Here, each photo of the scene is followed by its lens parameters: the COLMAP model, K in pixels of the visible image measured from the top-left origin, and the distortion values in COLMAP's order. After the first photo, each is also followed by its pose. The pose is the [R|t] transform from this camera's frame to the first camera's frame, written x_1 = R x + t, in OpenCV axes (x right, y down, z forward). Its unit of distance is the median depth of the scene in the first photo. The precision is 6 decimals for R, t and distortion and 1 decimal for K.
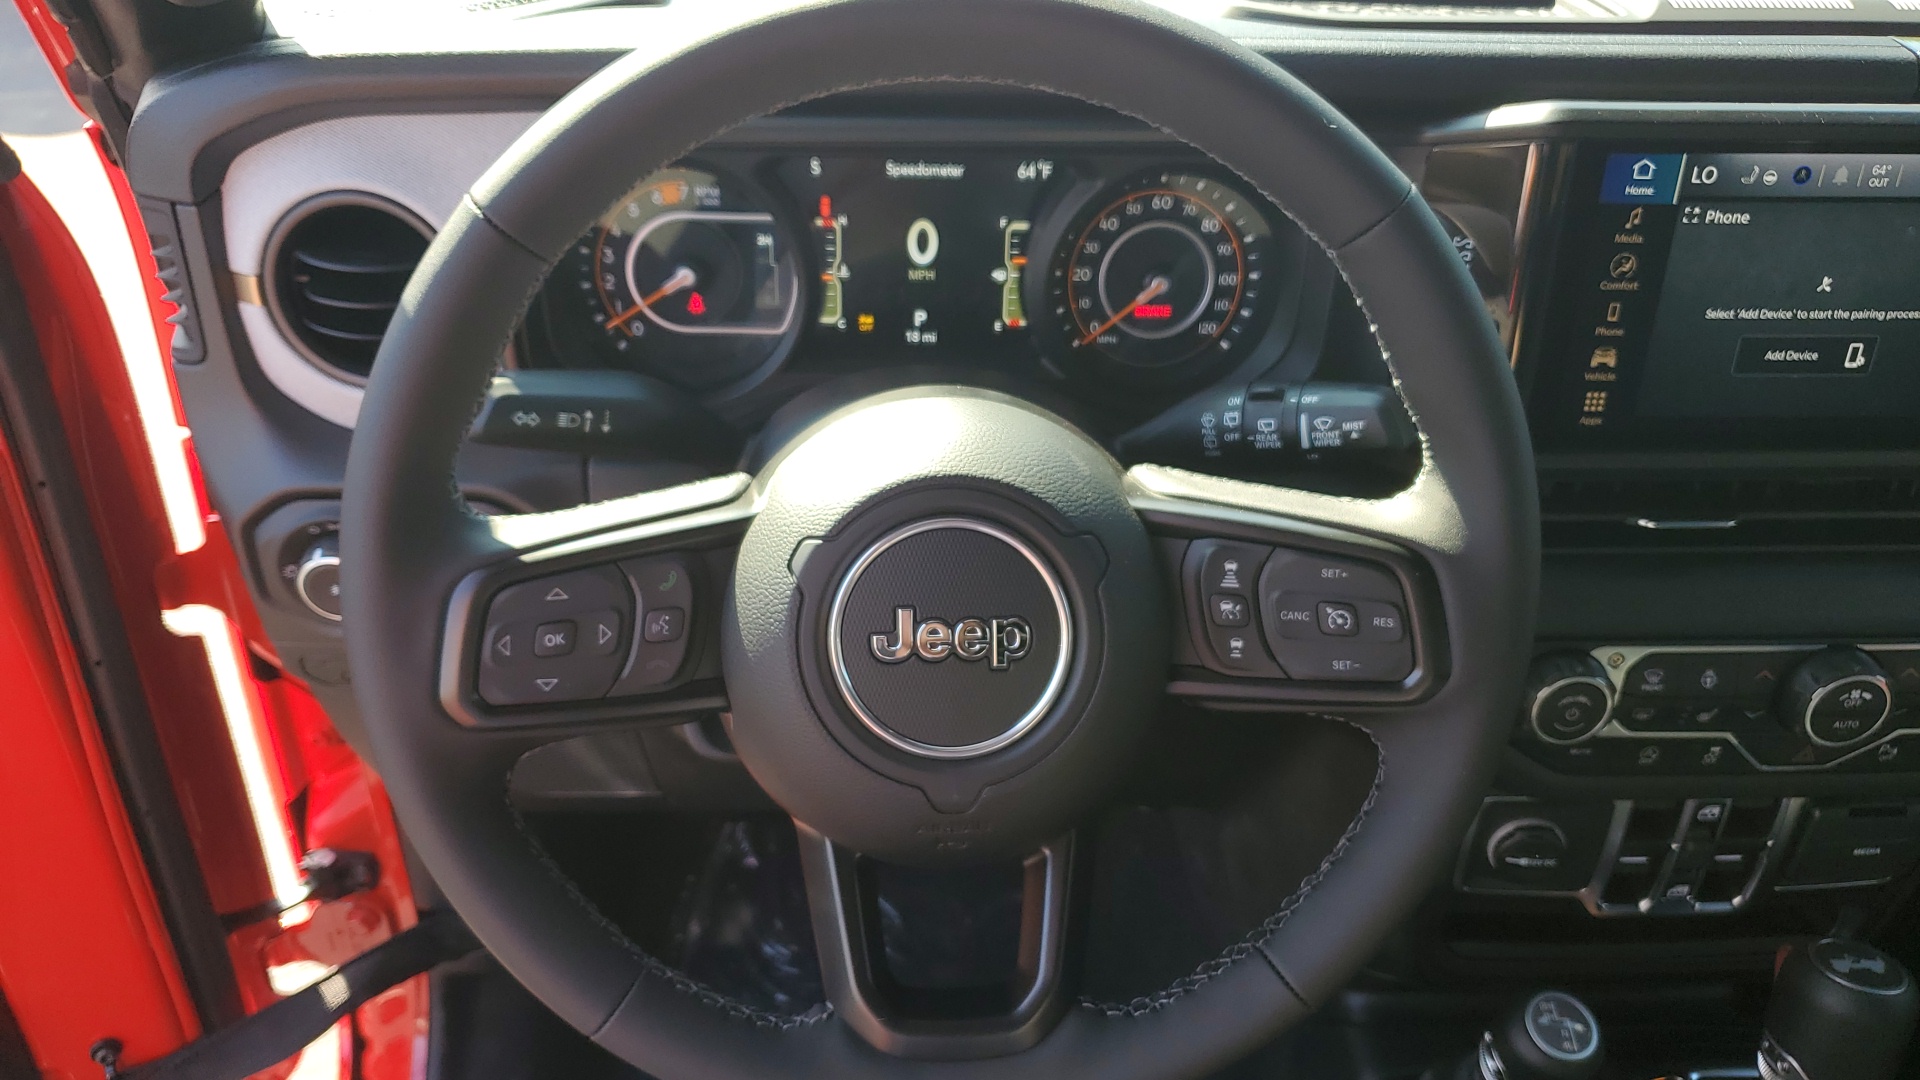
lens RADIAL K [[1556.8, 0, 965.4], [0, 1556.8, 539.8], [0, 0, 1]] dist [0.041178, 0.000387]
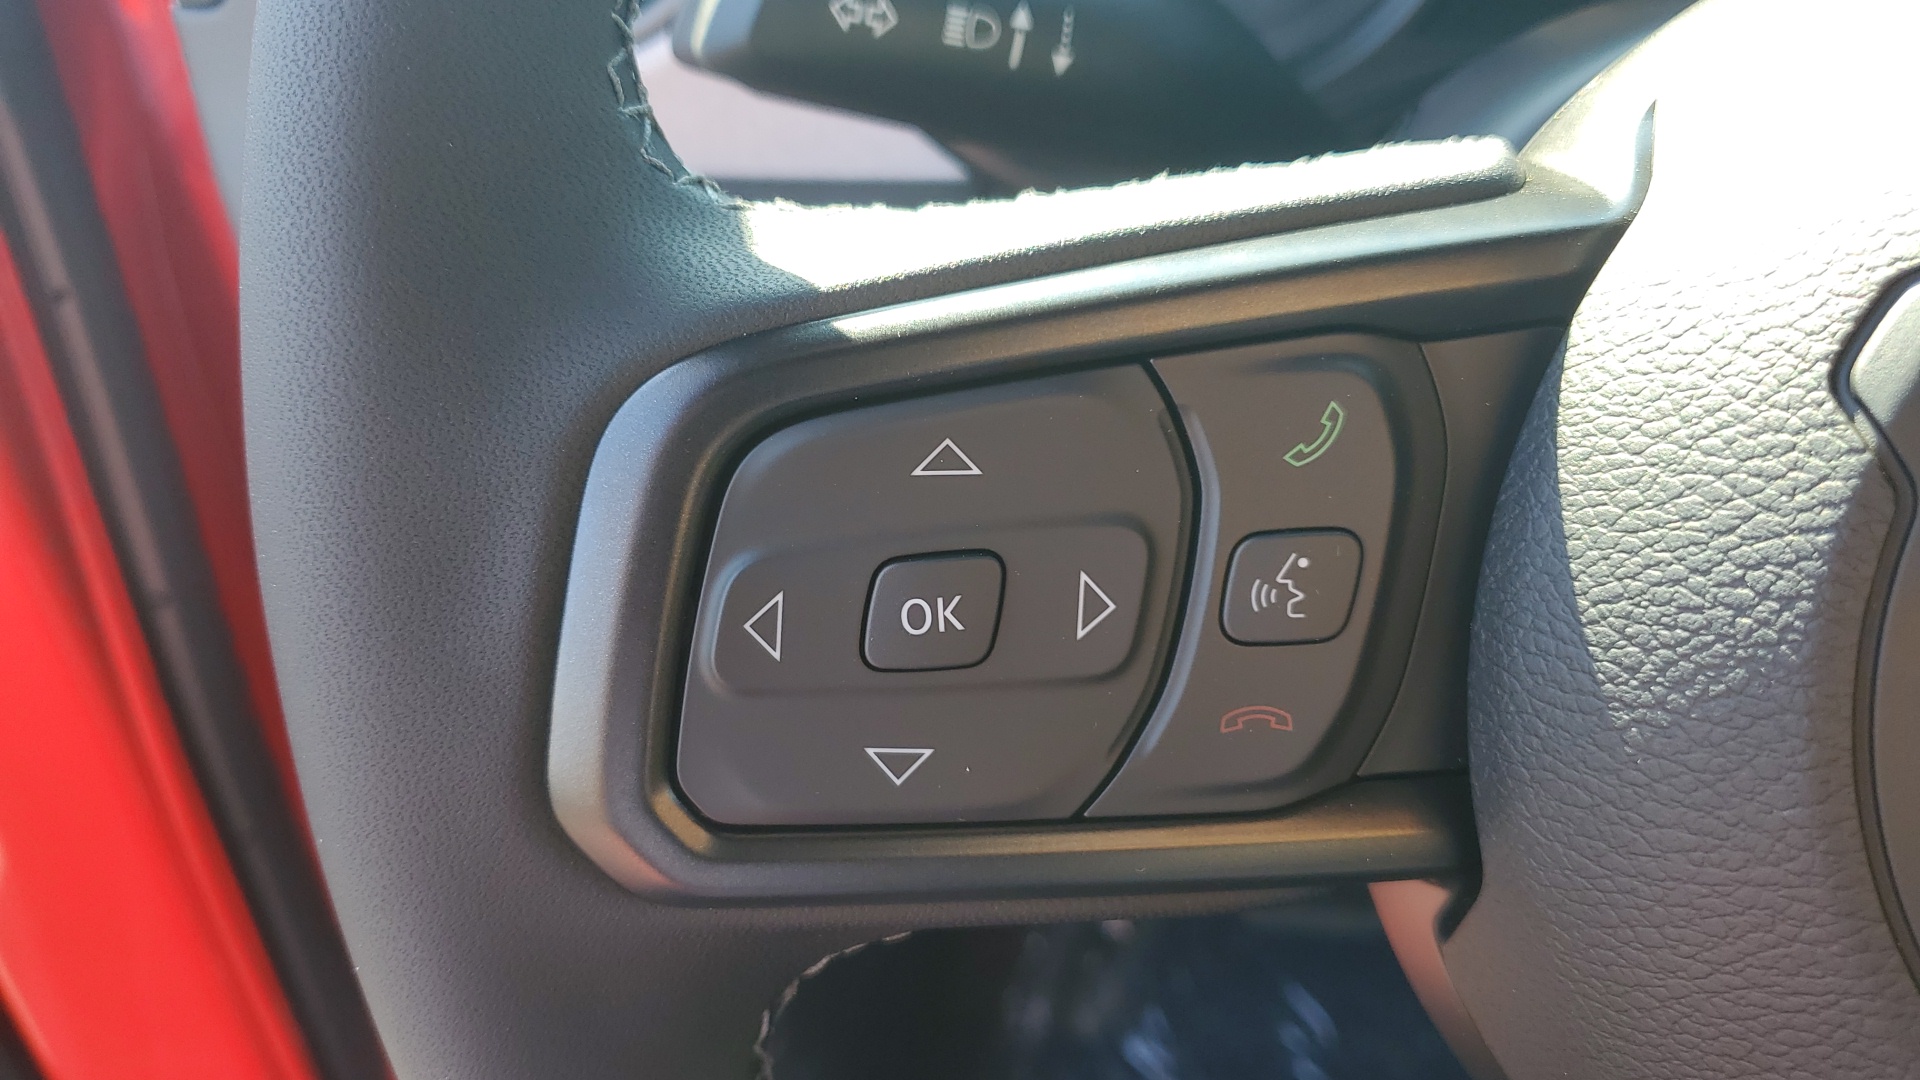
lens RADIAL K [[1556.8, 0, 965.4], [0, 1556.8, 539.8], [0, 0, 1]] dist [0.041178, 0.000387]
pose [[0.981597, 0.050323, -0.184213, -0.148587], [-0.047470, 0.998675, 0.019870, 0.031947], [0.184969, -0.010760, 0.982685, 0.520263]]
